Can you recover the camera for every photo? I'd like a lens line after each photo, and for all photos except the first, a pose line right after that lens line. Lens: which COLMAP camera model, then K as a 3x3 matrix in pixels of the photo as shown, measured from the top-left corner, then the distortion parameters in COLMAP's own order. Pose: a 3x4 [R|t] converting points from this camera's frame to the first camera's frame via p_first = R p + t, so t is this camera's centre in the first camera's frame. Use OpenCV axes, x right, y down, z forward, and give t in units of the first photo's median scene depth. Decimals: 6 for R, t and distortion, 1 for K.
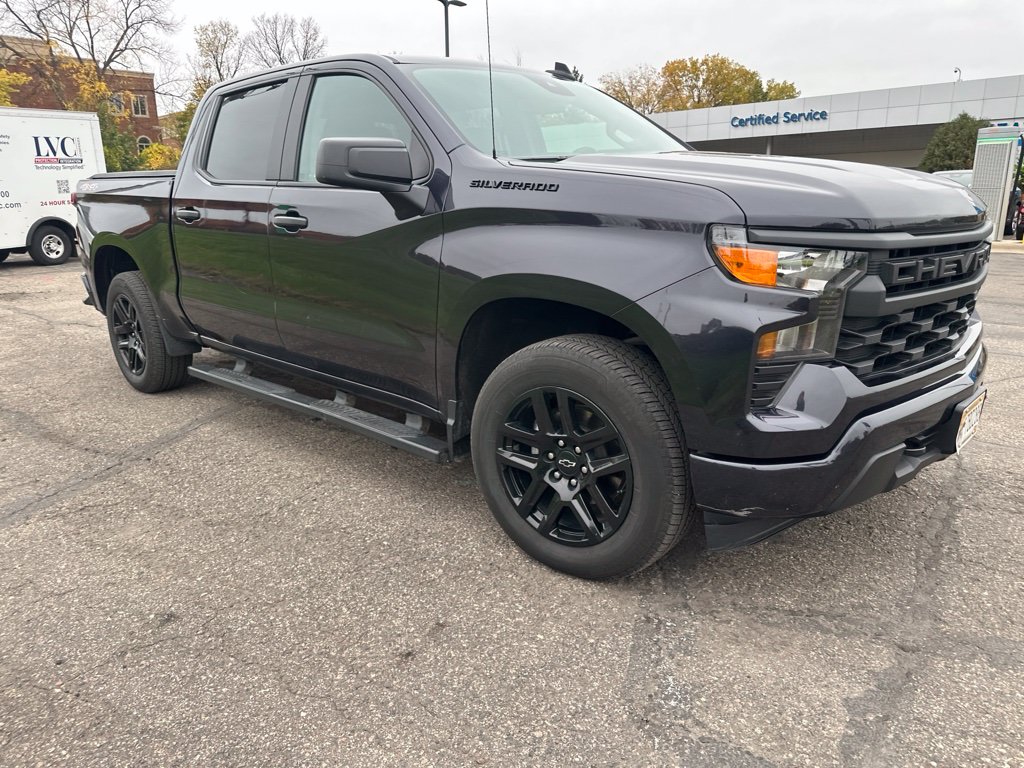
lens RADIAL K [[739.9, 0, 512.0], [0, 739.9, 384.0], [0, 0, 1]] dist [0.003279, -0.006039]
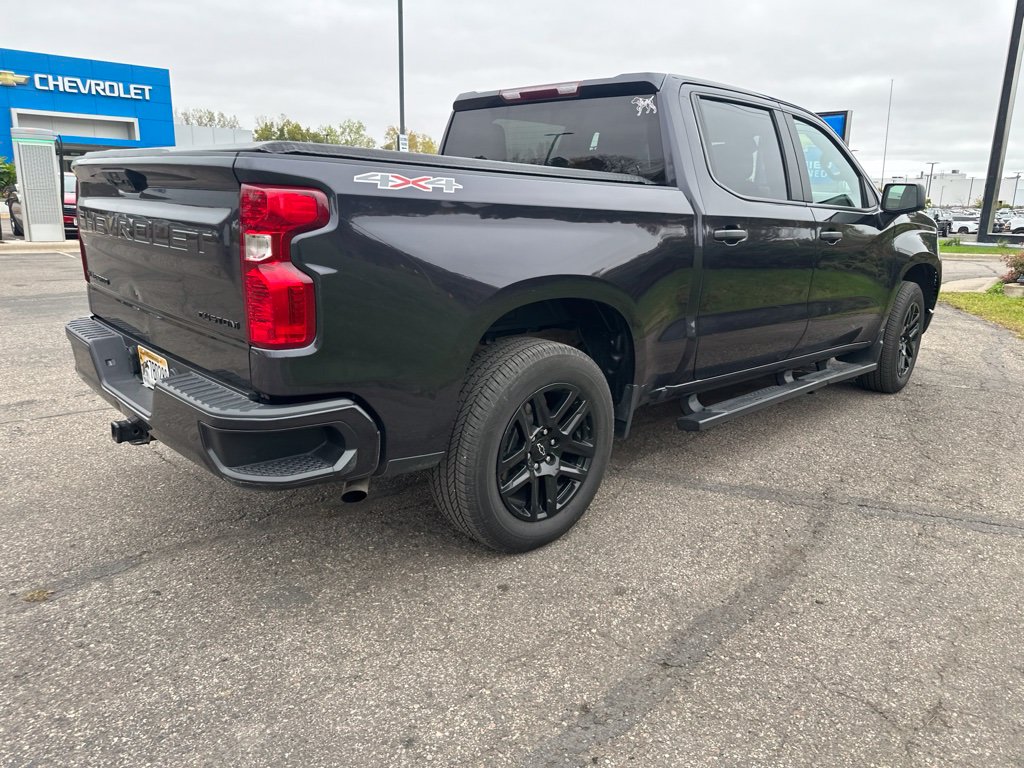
lens RADIAL K [[718.7, 0, 536.6], [0, 718.7, 373.2], [0, 0, 1]] dist [0.008853, -0.014736]
pose [[0.028791, -0.218427, 0.975428, -1.432368], [0.221693, 0.952926, 0.206845, -0.330638], [-0.974691, 0.210290, 0.075859, 1.321030]]
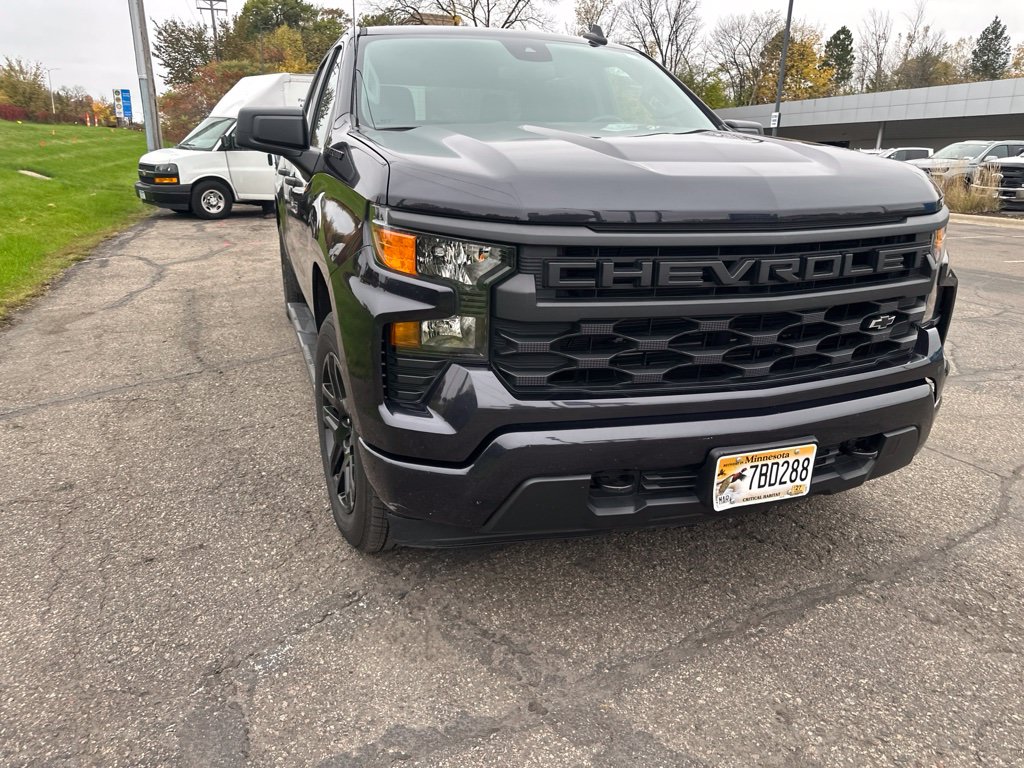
lens RADIAL K [[732.1, 0, 511.4], [0, 732.1, 381.7], [0, 0, 1]] dist [0.020925, -0.022448]
pose [[0.887423, 0.164118, -0.430751, 0.480170], [-0.145635, 0.986430, 0.075800, -0.046822], [0.437346, -0.004534, 0.899282, 0.126813]]
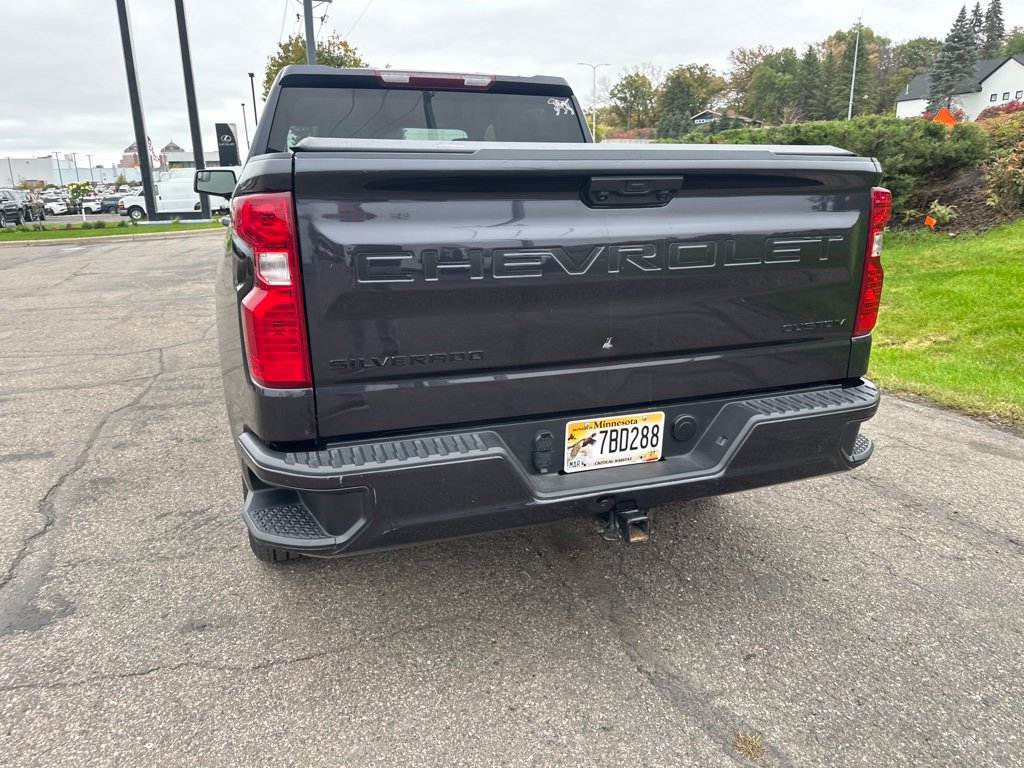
lens RADIAL K [[720.0, 0, 512.0], [0, 720.0, 384.0], [0, 0, 1]] dist [0.010954, -0.017896]
pose [[-0.888034, -0.094353, 0.449992, -0.914354], [0.141698, 0.874916, 0.463081, -0.571889], [-0.437398, 0.474995, -0.763586, 2.181133]]
